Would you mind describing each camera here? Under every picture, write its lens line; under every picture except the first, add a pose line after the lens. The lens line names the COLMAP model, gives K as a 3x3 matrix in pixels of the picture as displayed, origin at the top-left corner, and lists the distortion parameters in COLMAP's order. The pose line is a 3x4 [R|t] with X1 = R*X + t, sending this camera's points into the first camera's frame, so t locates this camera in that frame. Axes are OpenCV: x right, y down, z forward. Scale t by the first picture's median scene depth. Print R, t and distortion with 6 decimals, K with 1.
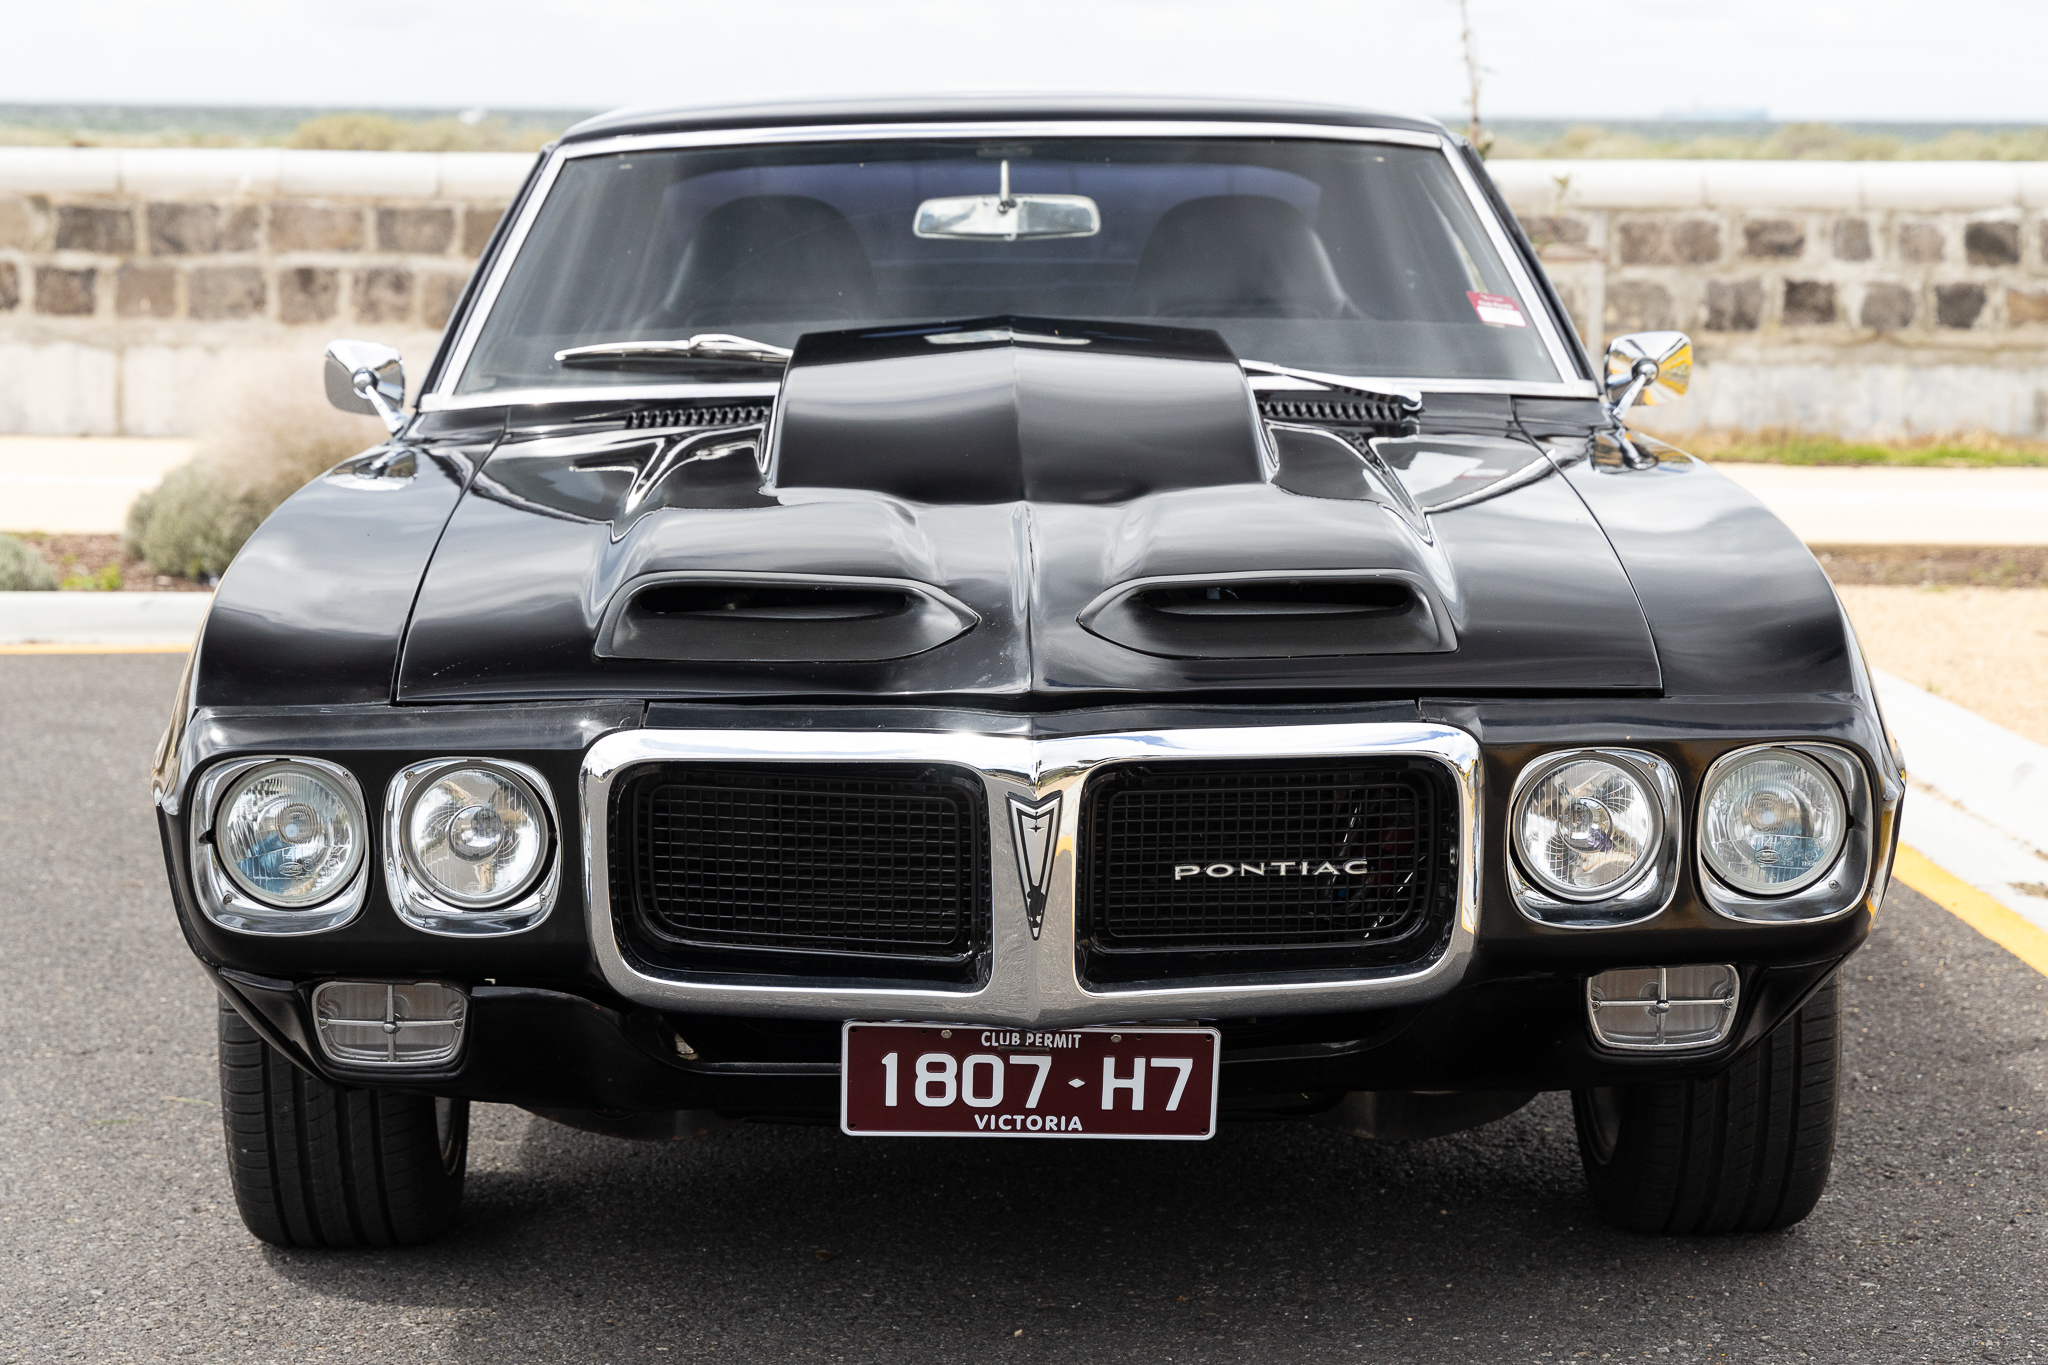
lens RADIAL K [[4598.8, 0, 1004.7], [0, 4598.8, 685.7], [0, 0, 1]] dist [0.066907, 0.000000]
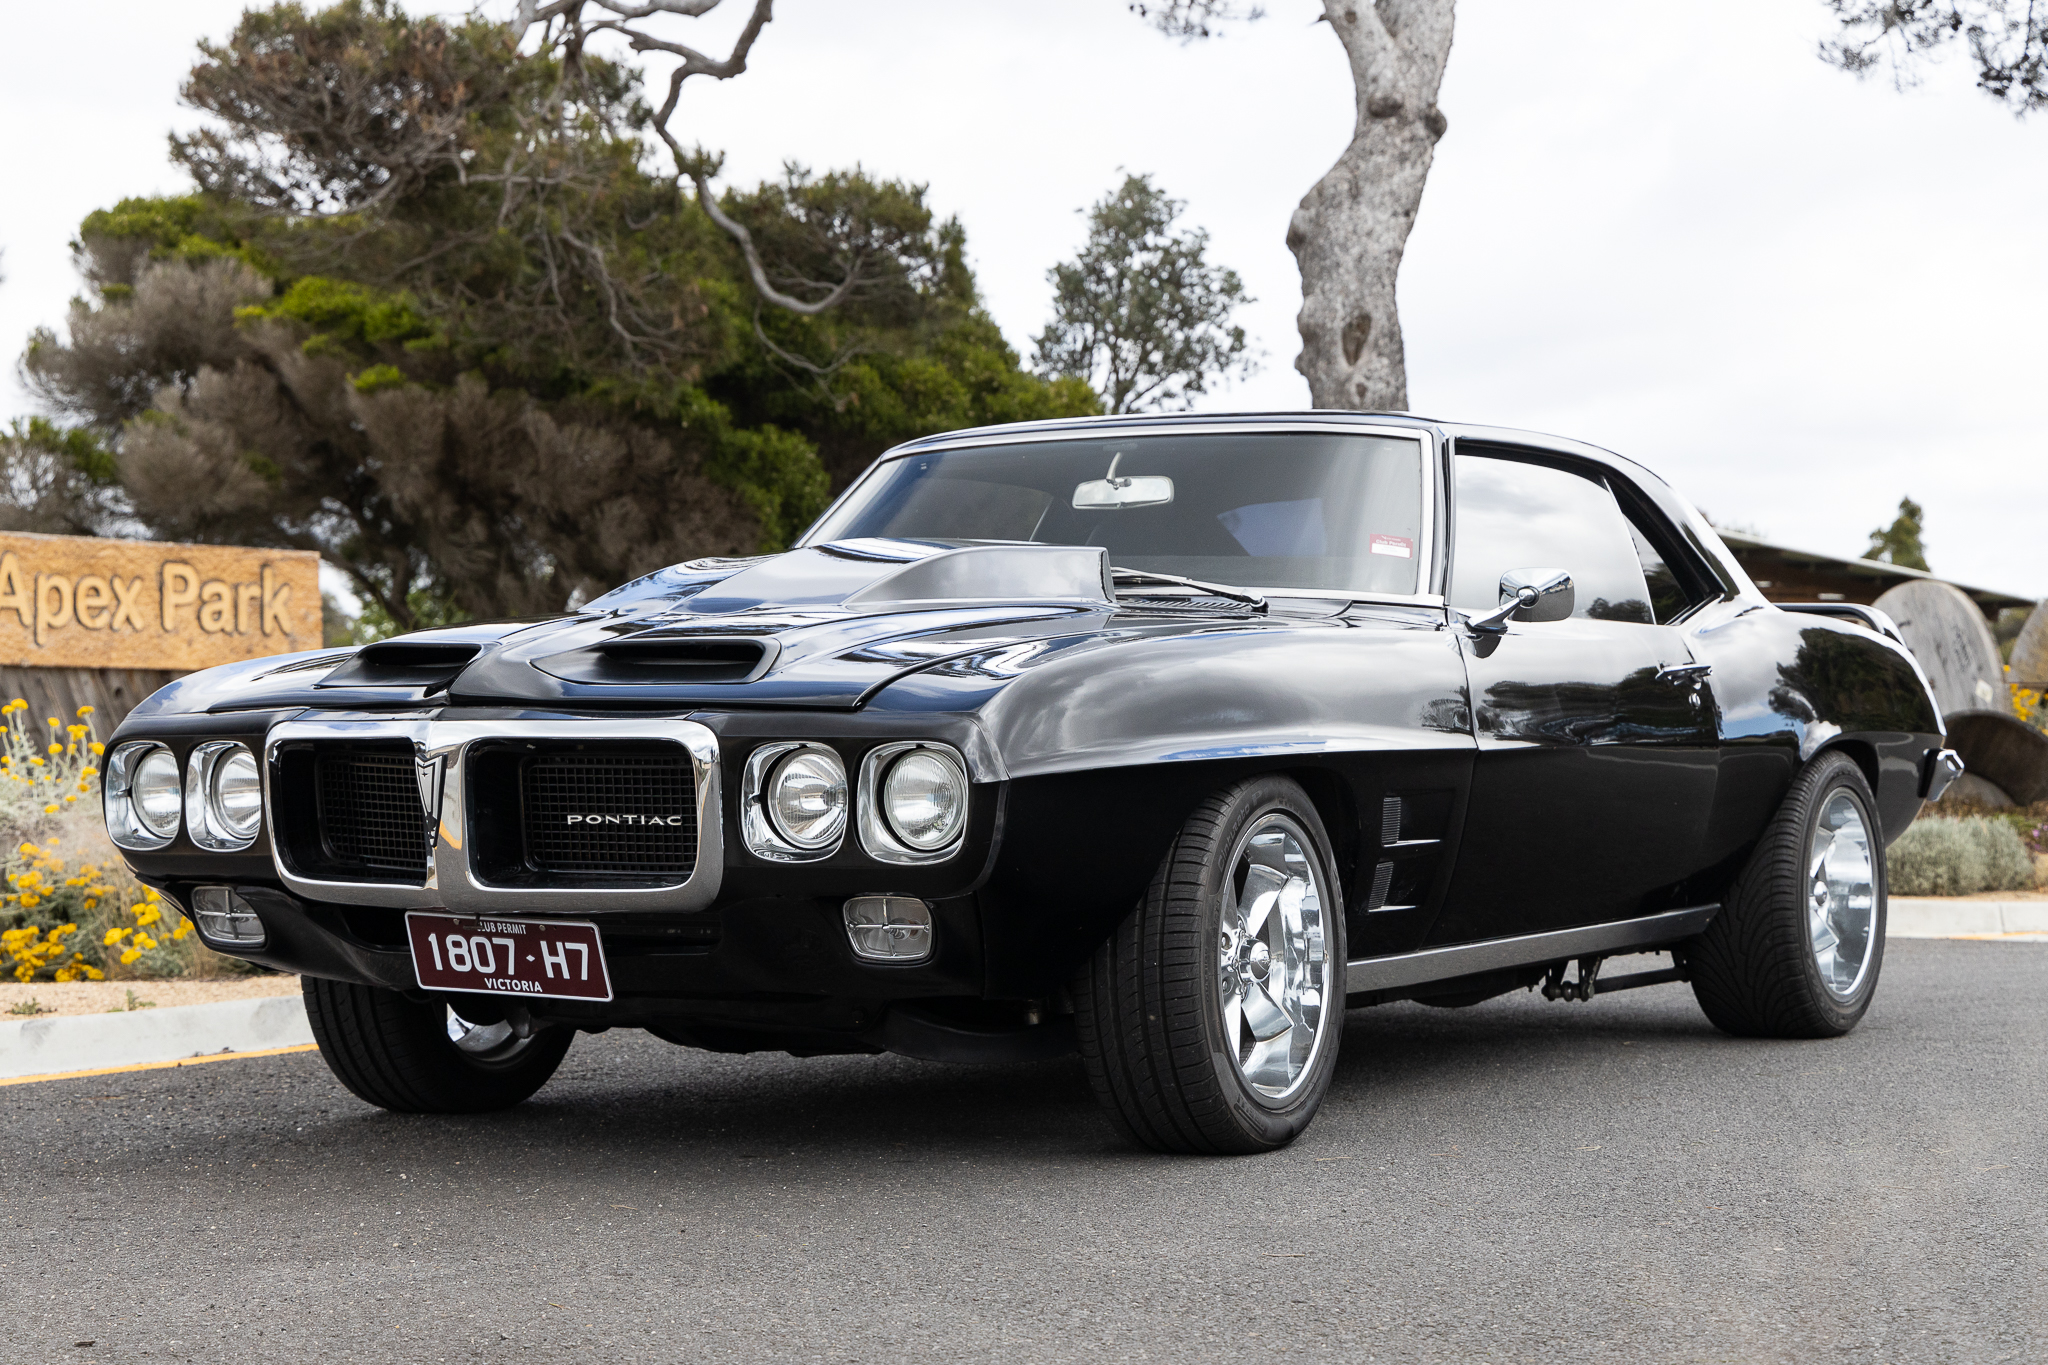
lens RADIAL K [[3811.5, 0, 1023.4], [0, 3811.5, 686.2], [0, 0, 1]] dist [0.041715, 0.000000]
pose [[0.860969, -0.000268, -0.508657, 0.723493], [-0.063272, 0.992177, -0.107619, 0.109465], [0.504706, 0.124840, 0.854217, -0.026064]]
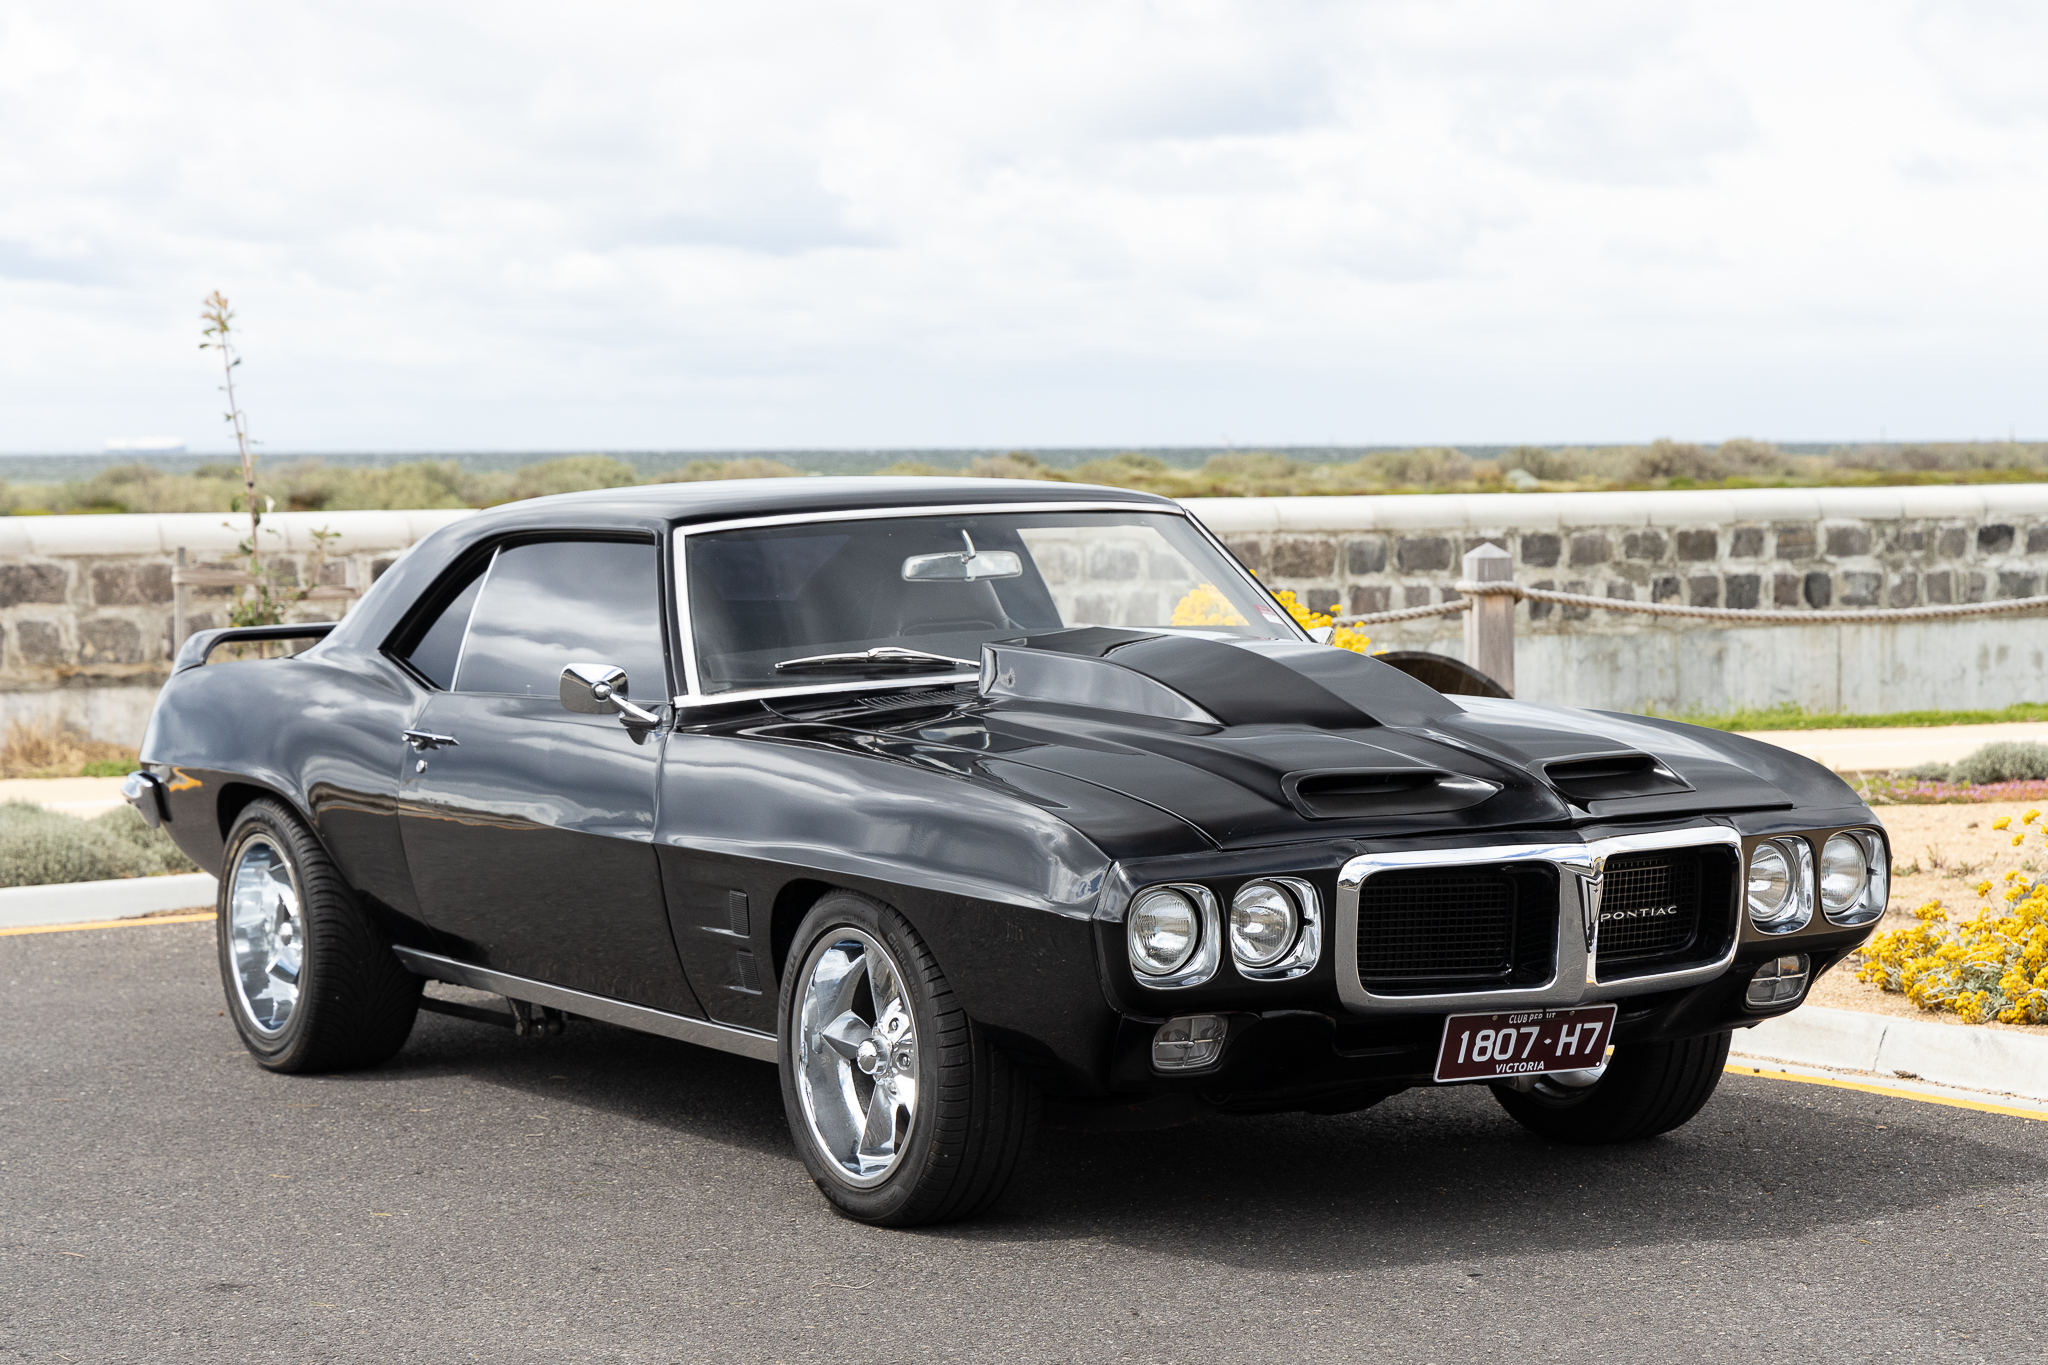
lens RADIAL K [[4655.2, 0, 1024.5], [0, 4655.2, 681.2], [0, 0, 1]] dist [0.048990, 0.000000]
pose [[0.868229, -0.039373, 0.494599, -0.933804], [0.075762, 0.995677, -0.053731, 0.025612], [-0.490345, 0.084122, 0.867459, -0.430144]]
